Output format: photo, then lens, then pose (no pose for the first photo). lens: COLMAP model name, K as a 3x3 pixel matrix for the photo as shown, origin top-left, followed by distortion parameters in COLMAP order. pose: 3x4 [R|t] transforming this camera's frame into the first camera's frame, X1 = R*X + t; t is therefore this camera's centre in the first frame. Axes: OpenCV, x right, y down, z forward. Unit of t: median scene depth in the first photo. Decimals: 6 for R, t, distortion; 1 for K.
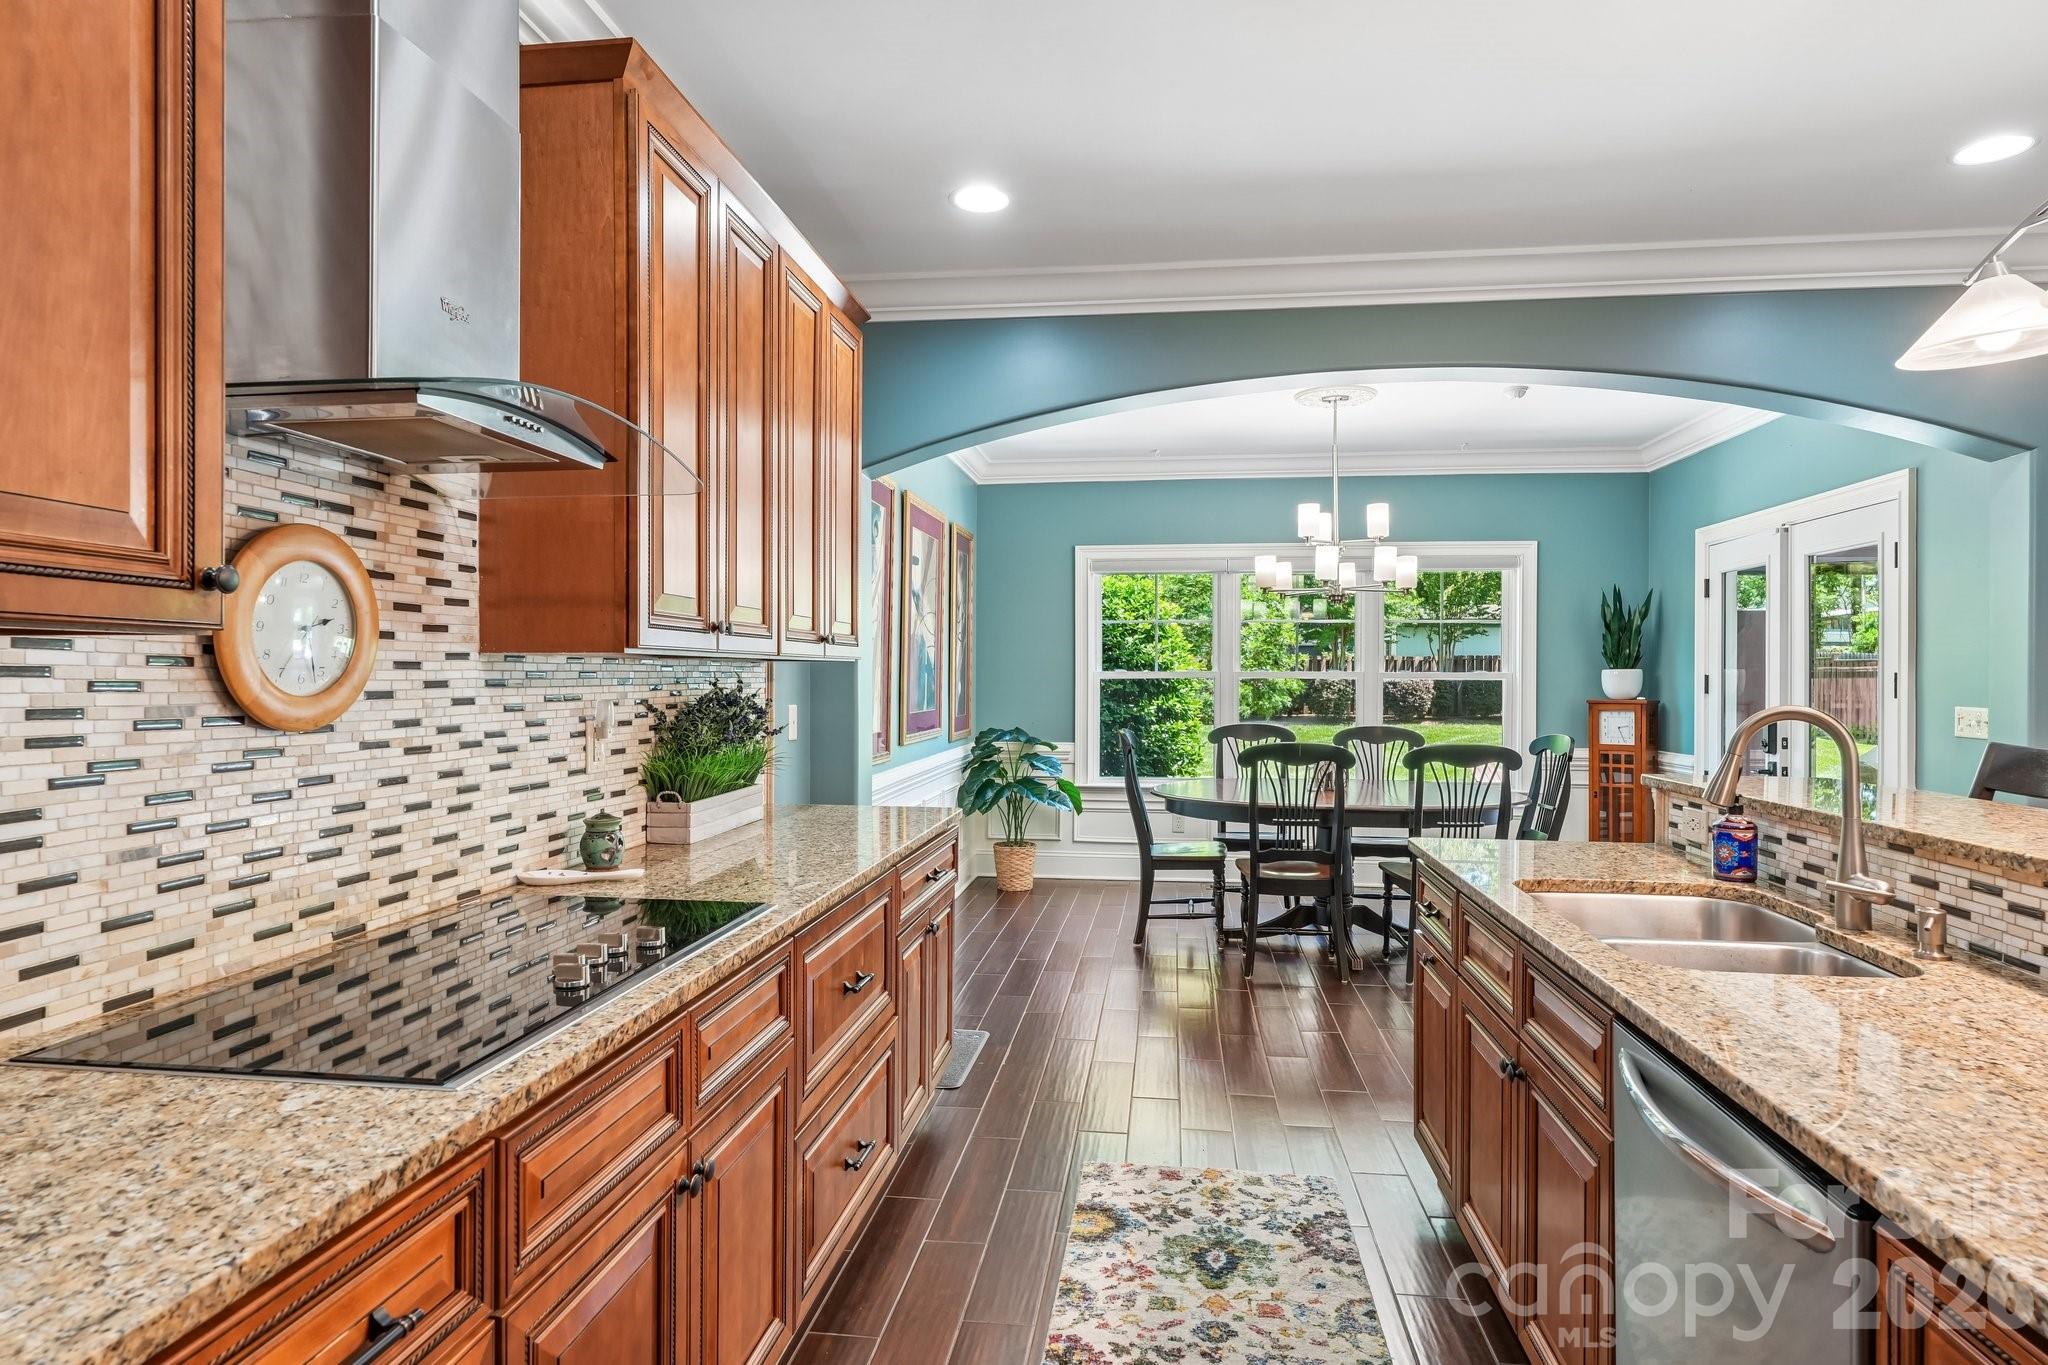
lens RADIAL K [[1140.6, 0, 1010.8], [0, 1140.6, 676.8], [0, 0, 1]] dist [0.008593, 0.000415]
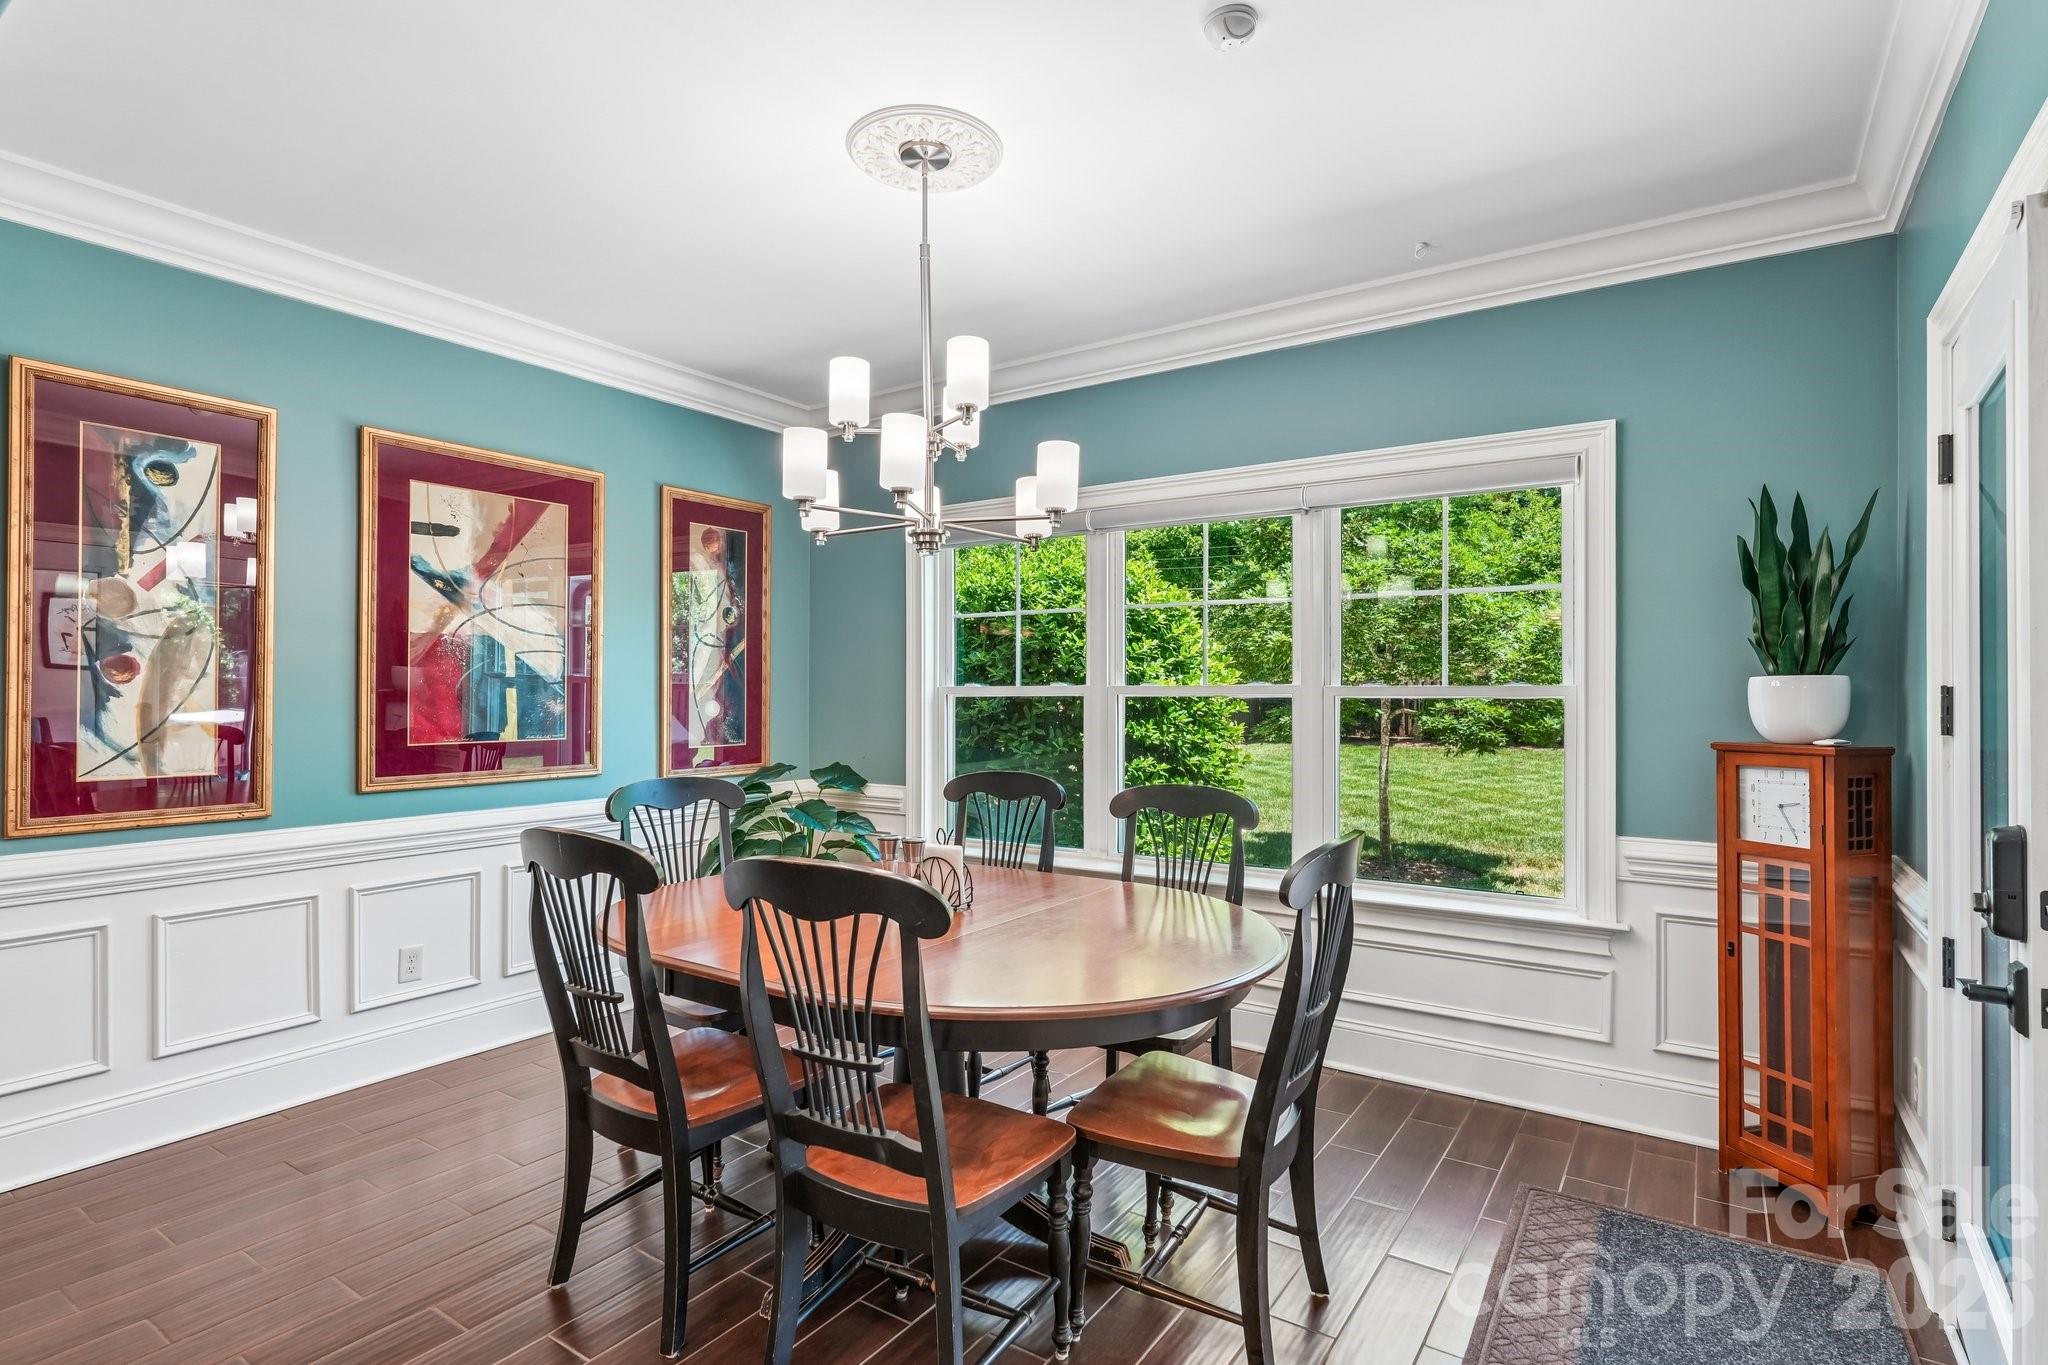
lens RADIAL K [[1026.9, 0, 1004.2], [0, 1026.9, 690.5], [0, 0, 1]] dist [0.003431, -0.001056]
pose [[0.902461, -0.001376, -0.430768, 0.426942], [-0.000241, 0.999993, -0.003699, 0.000844], [0.430771, 0.003442, 0.902455, 0.503882]]
